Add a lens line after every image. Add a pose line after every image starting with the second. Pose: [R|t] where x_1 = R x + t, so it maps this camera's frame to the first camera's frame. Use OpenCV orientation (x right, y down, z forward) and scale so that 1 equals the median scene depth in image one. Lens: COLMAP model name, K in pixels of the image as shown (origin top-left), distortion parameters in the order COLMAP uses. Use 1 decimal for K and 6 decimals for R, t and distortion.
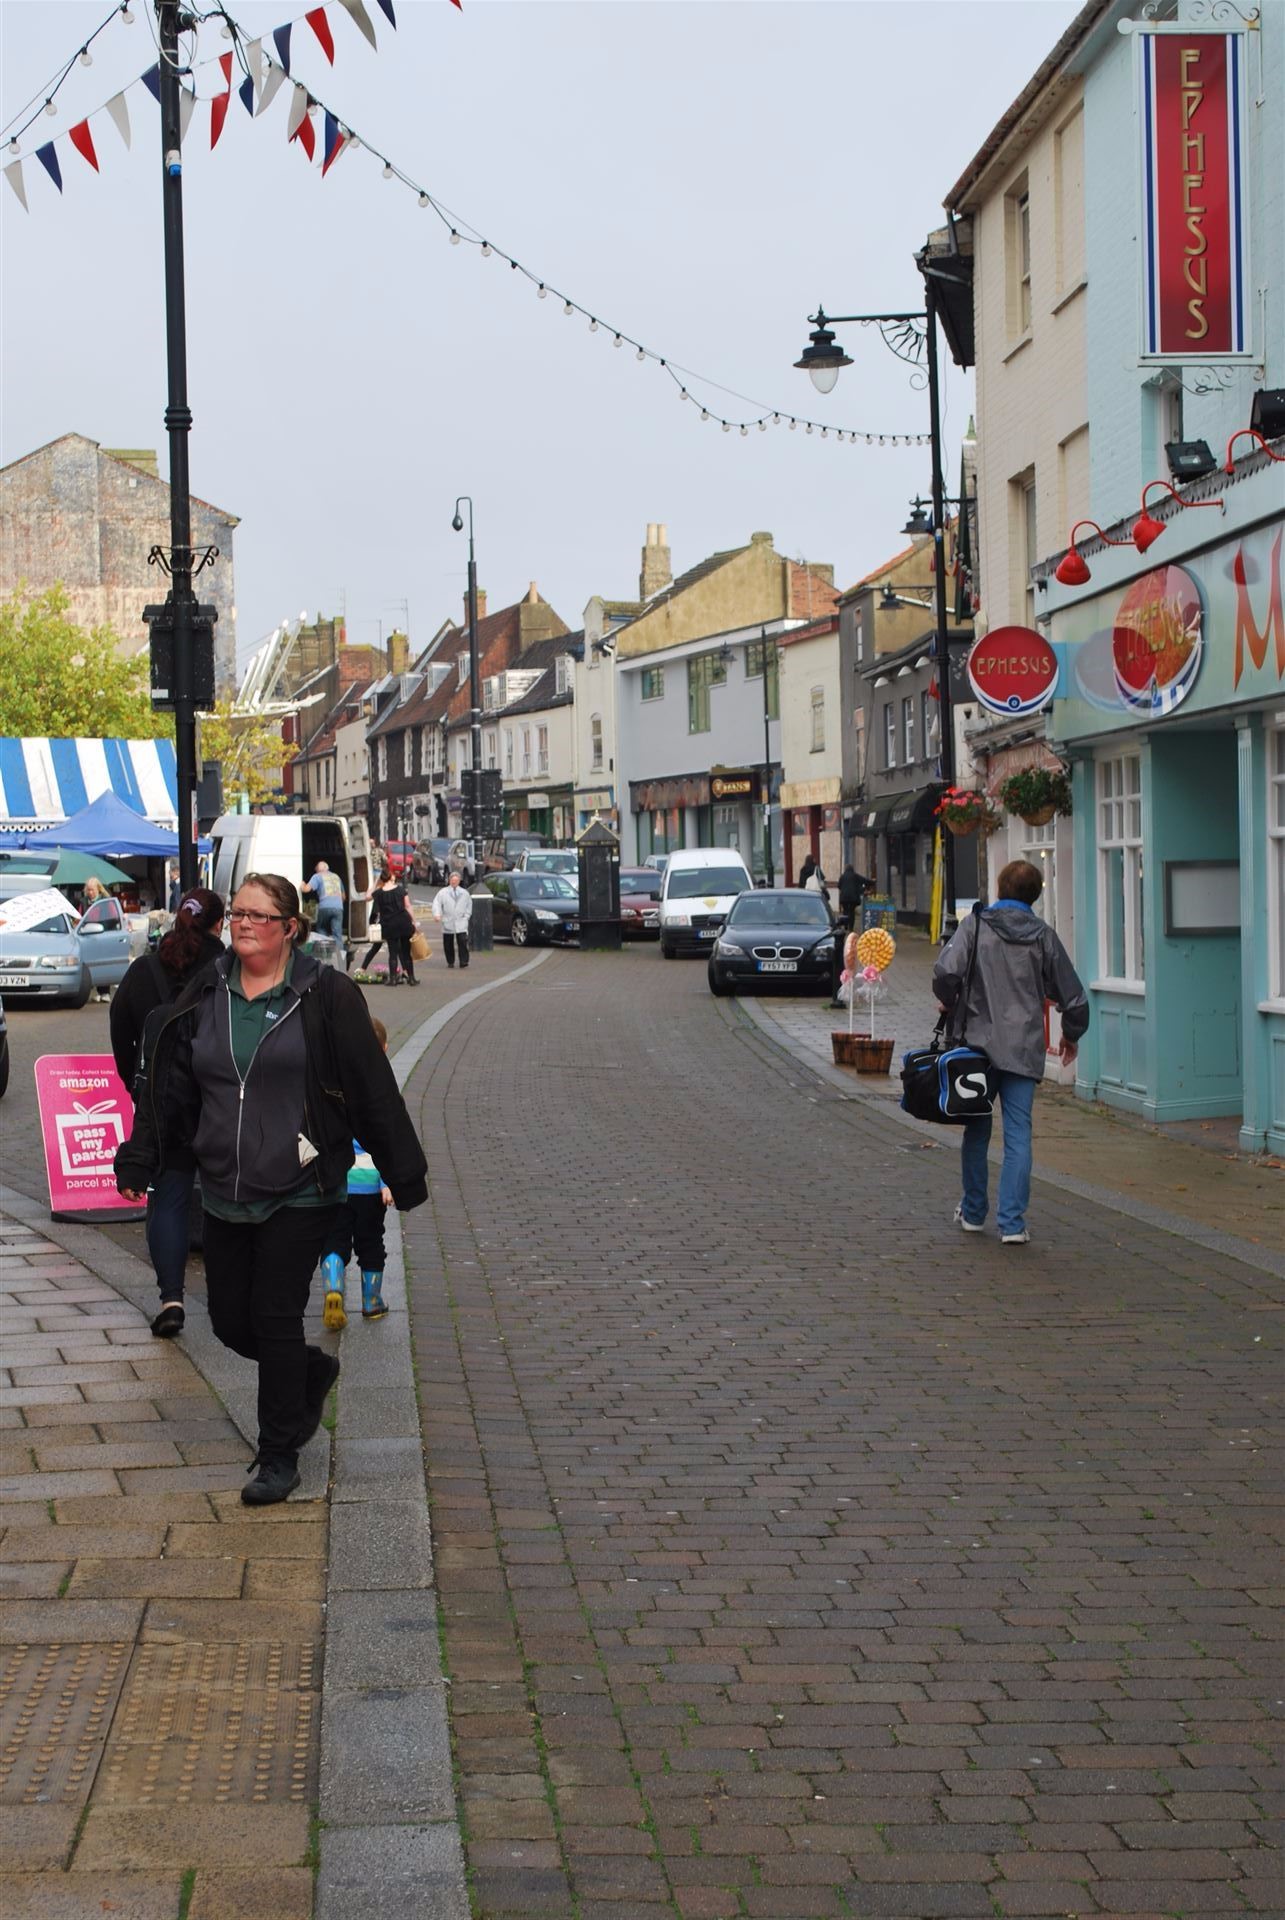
lens RADIAL K [[3195.3, 0, 650.5], [0, 3195.3, 985.6], [0, 0, 1]] dist [0.003363, -0.045262]
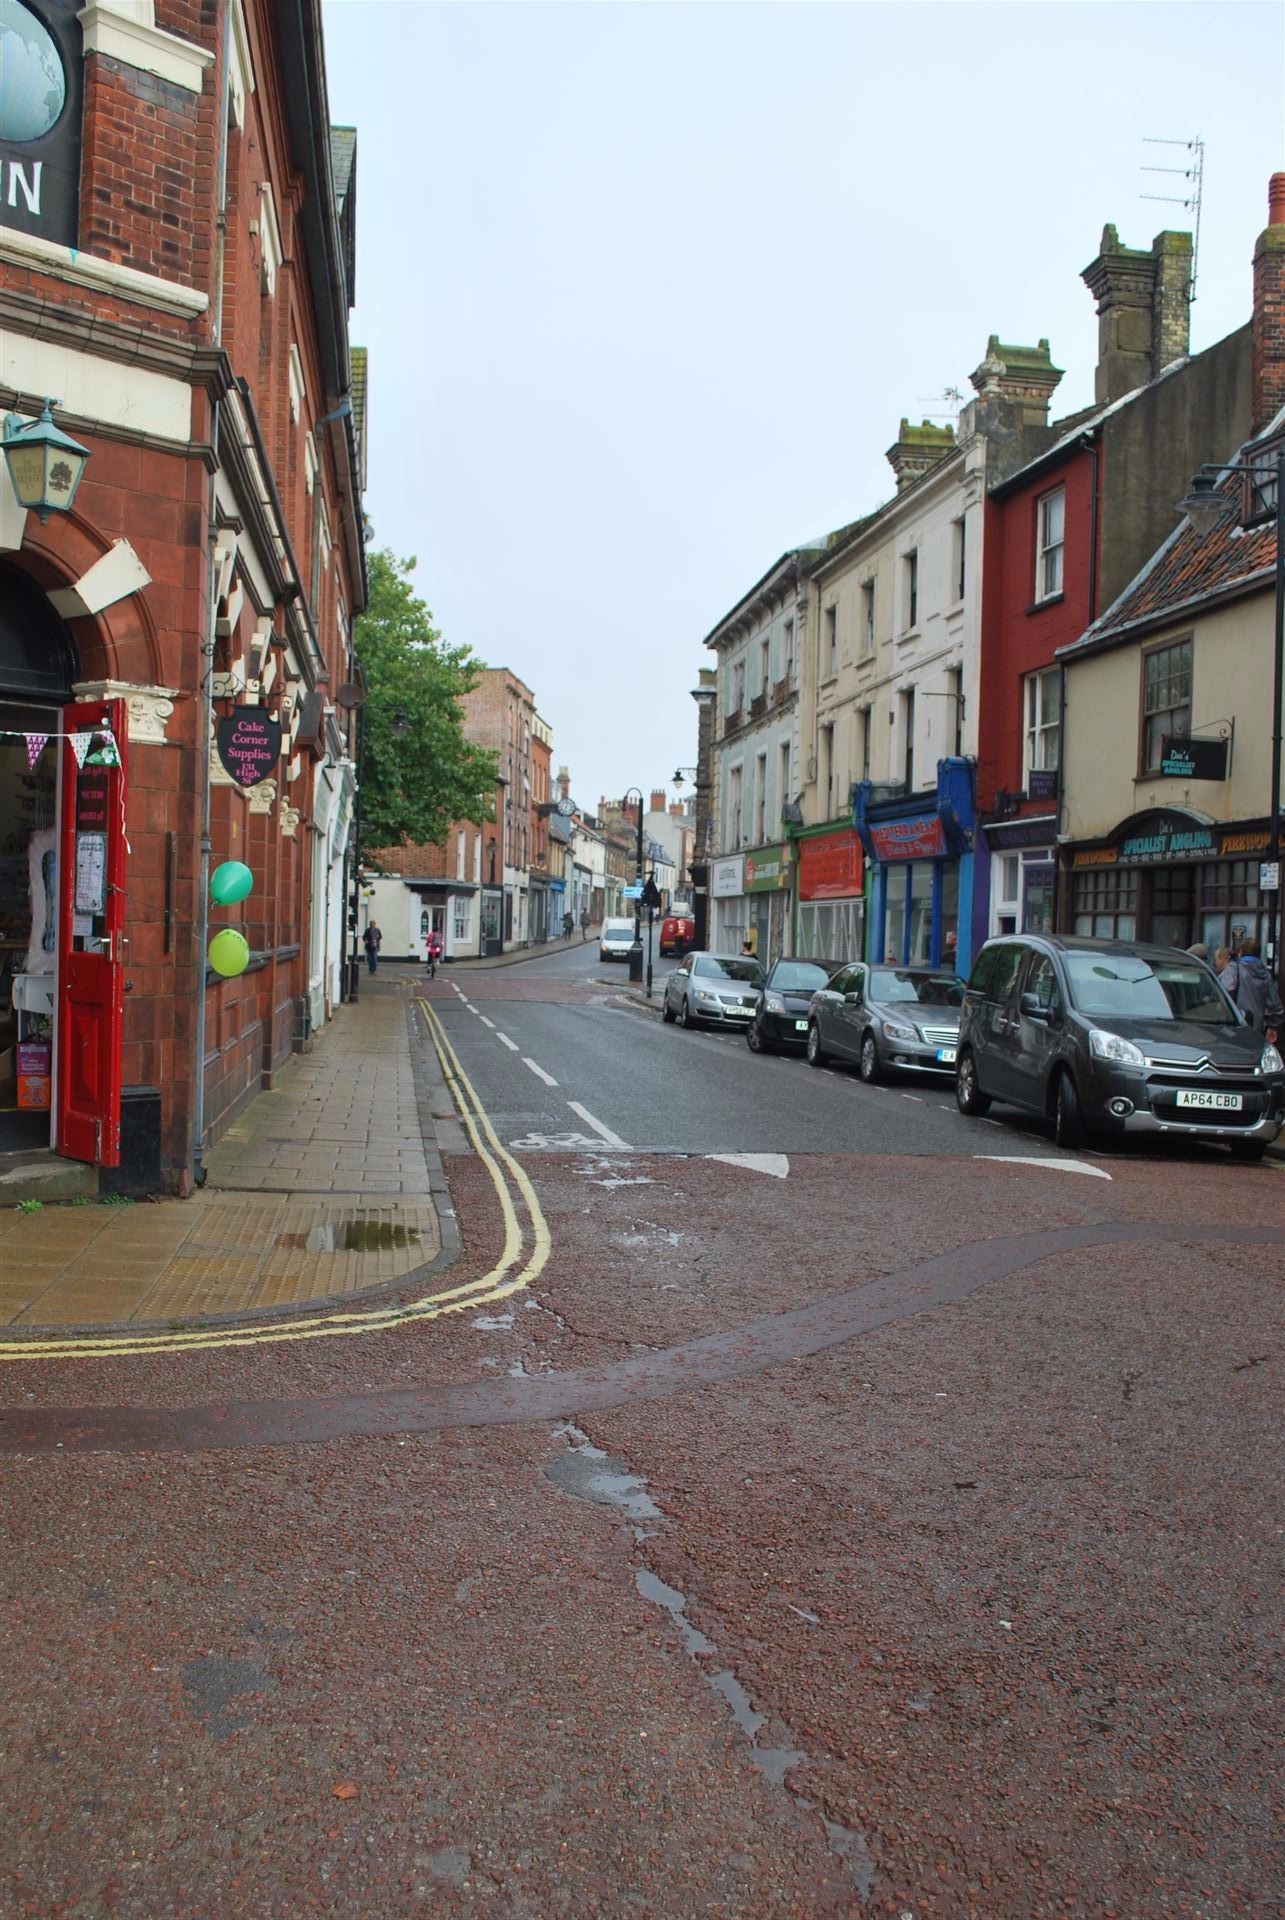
lens RADIAL K [[1778.8, 0, 651.2], [0, 1778.8, 965.3], [0, 0, 1]] dist [-0.073709, 0.017102]
pose [[0.992459, 0.047976, -0.112796, -0.195886], [-0.049127, 0.998765, -0.007449, -0.060385], [0.112299, 0.012934, 0.993590, 1.277433]]
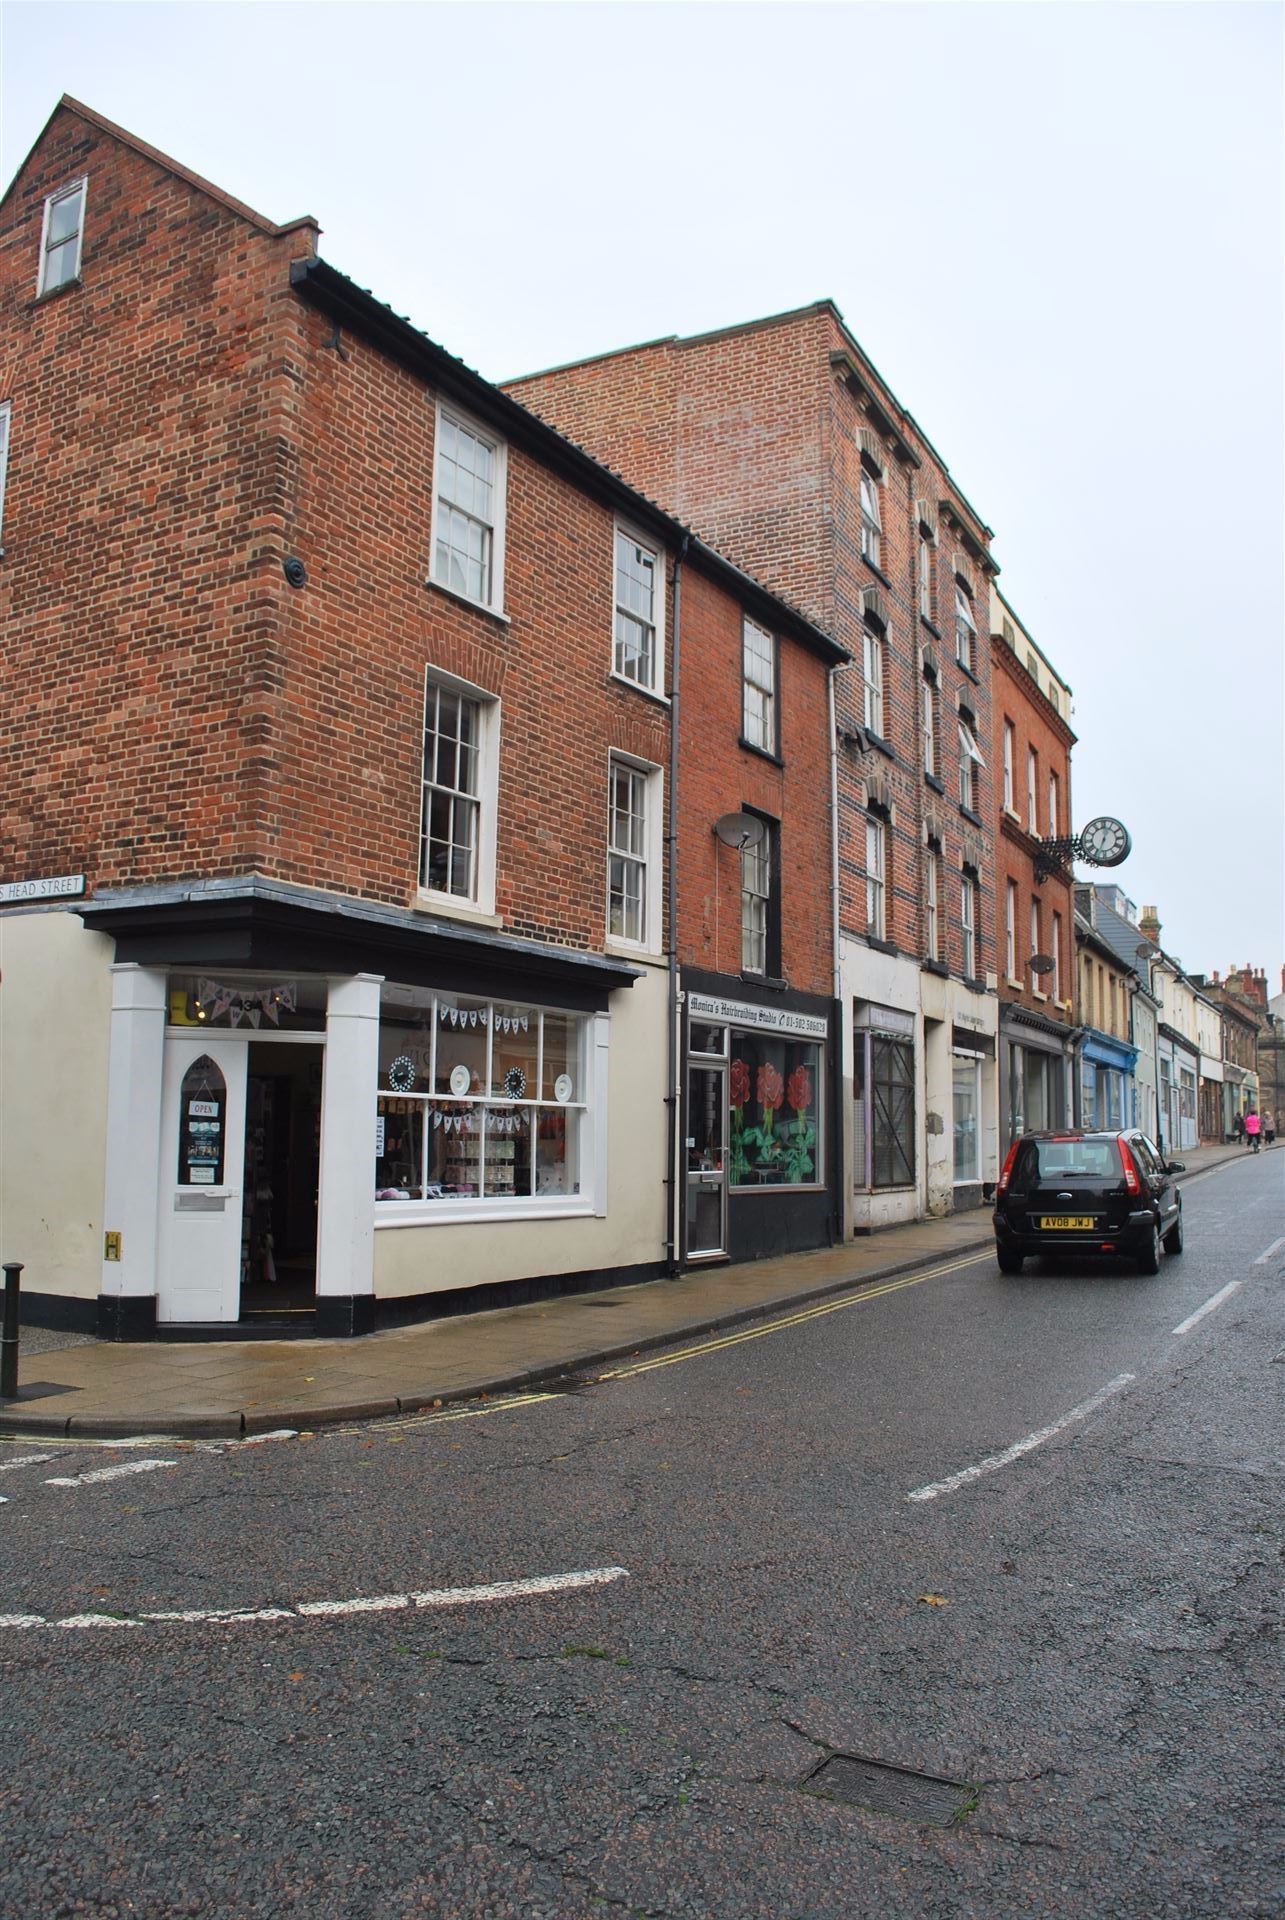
lens RADIAL K [[1506.4, 0, 644.7], [0, 1506.4, 967.9], [0, 0, 1]] dist [-0.084288, 0.013201]
pose [[0.870912, -0.026572, -0.490720, -0.275676], [-0.044636, 0.990133, -0.132834, -0.075186], [0.489408, 0.137591, 0.861132, 1.851289]]
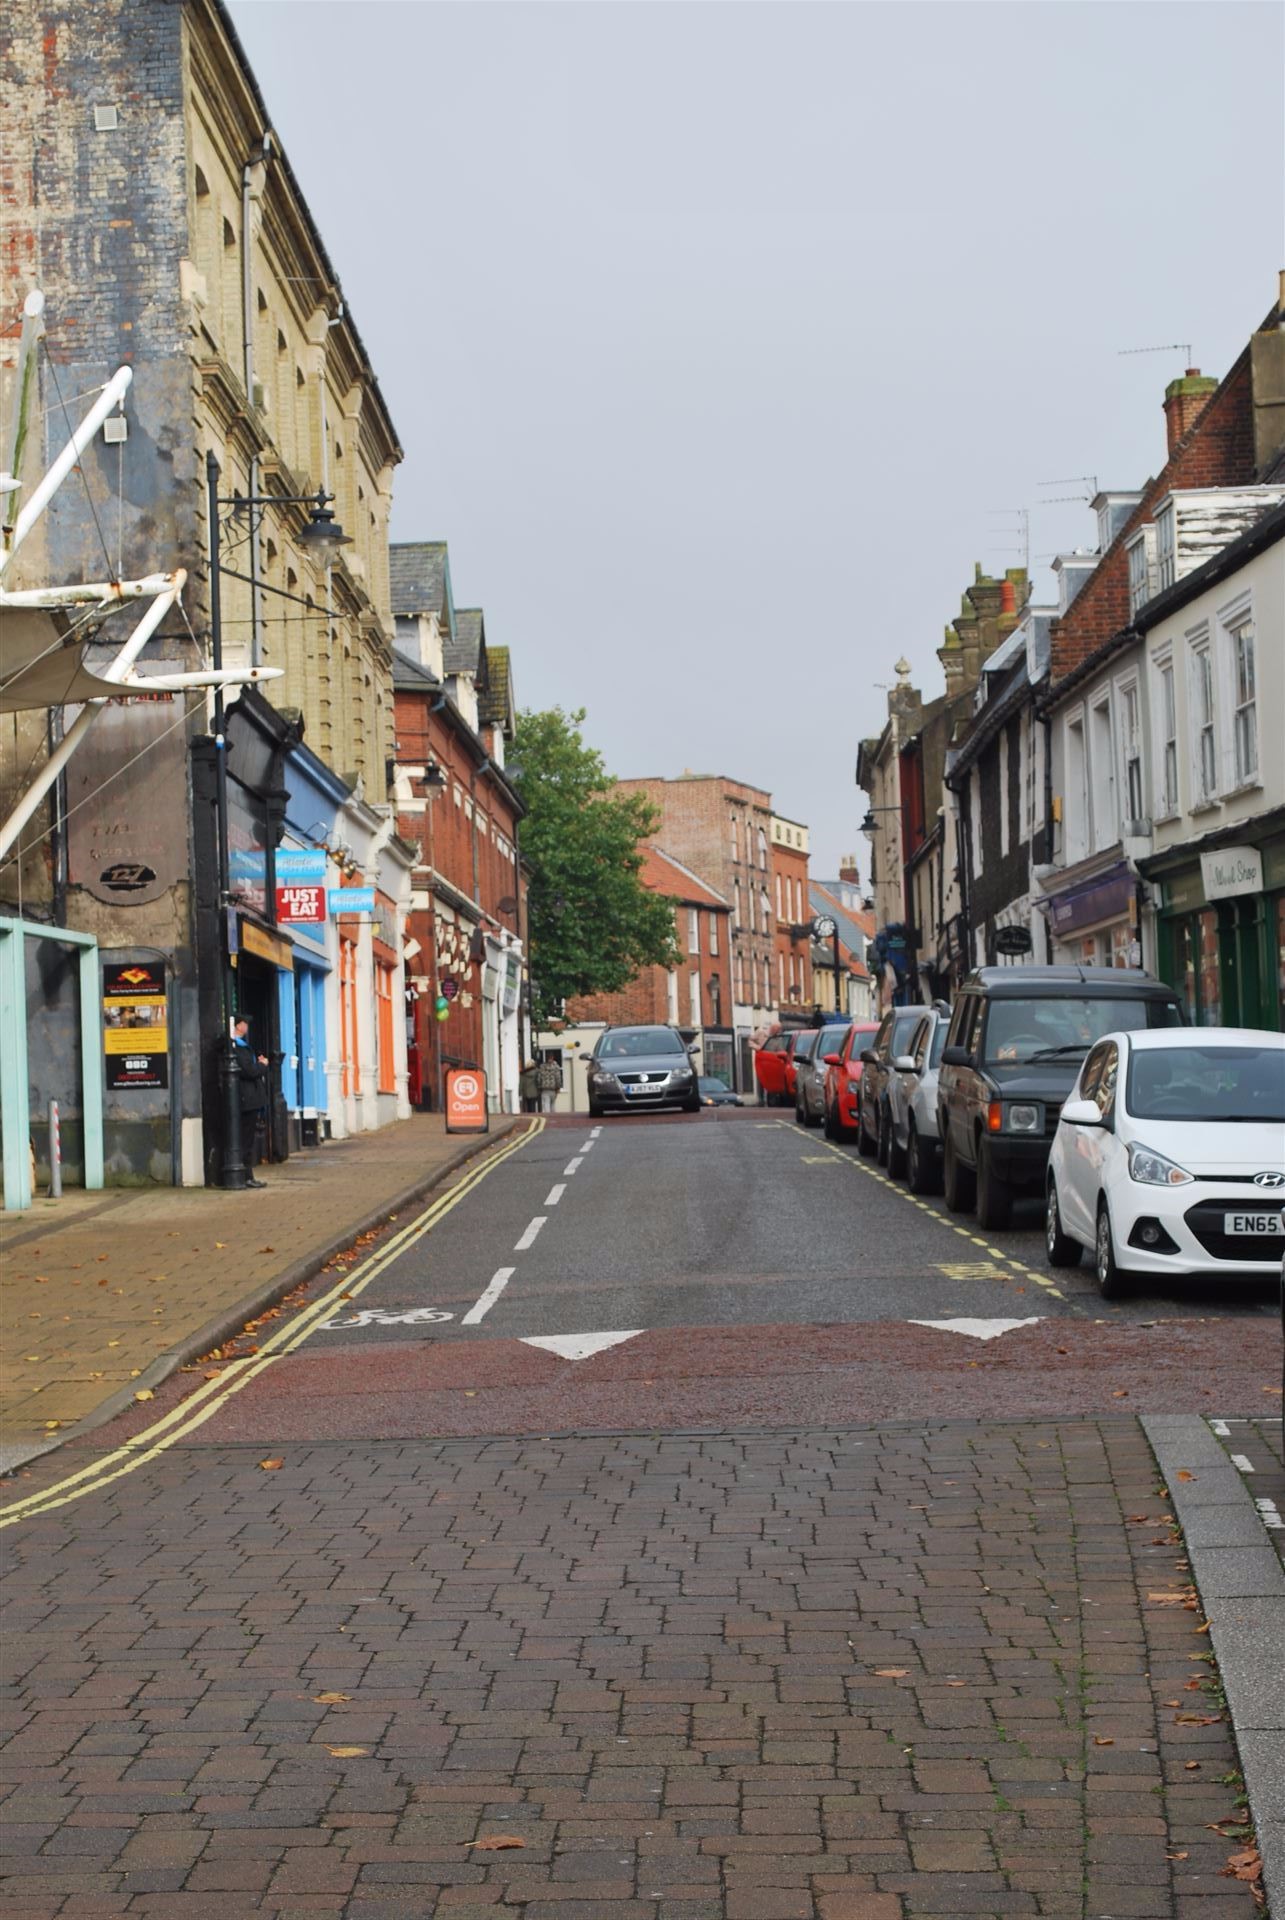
lens RADIAL K [[3789.1, 0, 642.5], [0, 3789.1, 960.0], [0, 0, 1]] dist [0.033742, 0.160098]
pose [[0.959857, -0.025340, -0.279344, 0.010690], [0.006572, 0.997669, -0.067918, -0.027721], [0.280414, 0.063356, 0.957786, 0.681611]]
